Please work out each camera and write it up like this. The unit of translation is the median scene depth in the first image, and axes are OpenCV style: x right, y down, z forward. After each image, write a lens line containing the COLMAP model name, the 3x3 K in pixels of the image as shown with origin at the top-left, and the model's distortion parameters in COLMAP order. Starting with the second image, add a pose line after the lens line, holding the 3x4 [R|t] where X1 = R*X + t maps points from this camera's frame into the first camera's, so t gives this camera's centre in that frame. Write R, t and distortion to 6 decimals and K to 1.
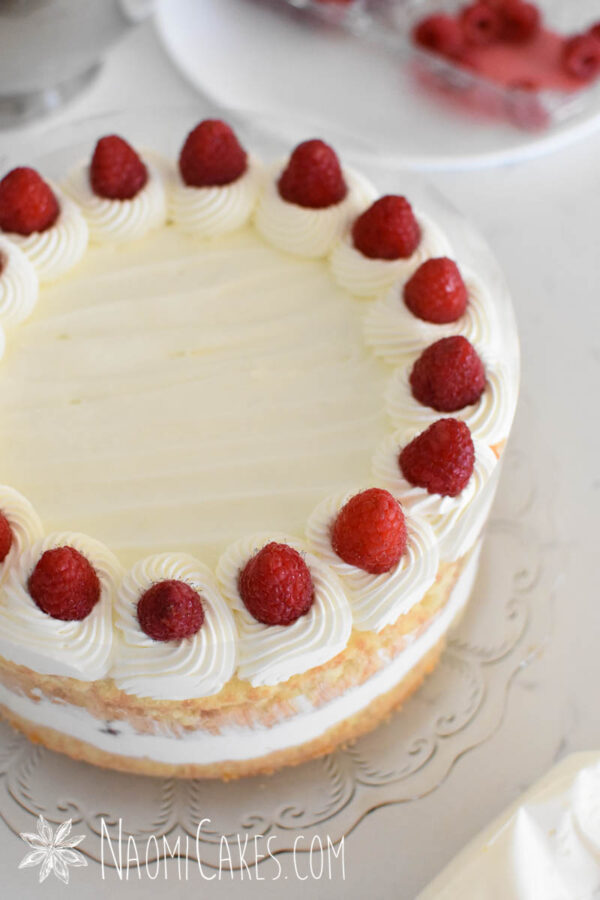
lens RADIAL K [[1450.5, 0, 300.0], [0, 1450.5, 450.0], [0, 0, 1]] dist [-0.091893, 0.019942]
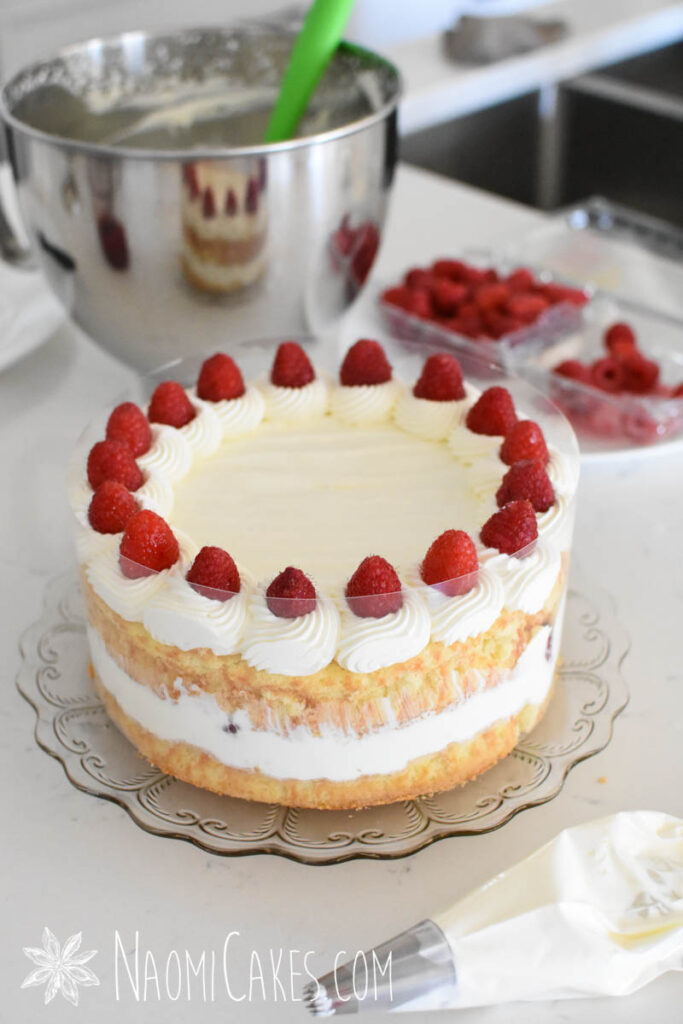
lens RADIAL K [[1687.6, 0, 341.5], [0, 1687.6, 512.0], [0, 0, 1]] dist [0.014070, 0.155973]
pose [[0.990774, 0.065469, -0.118660, 0.123209], [-0.108251, 0.909095, -0.402277, 0.607553], [0.081536, 0.411411, 0.907795, -0.388172]]
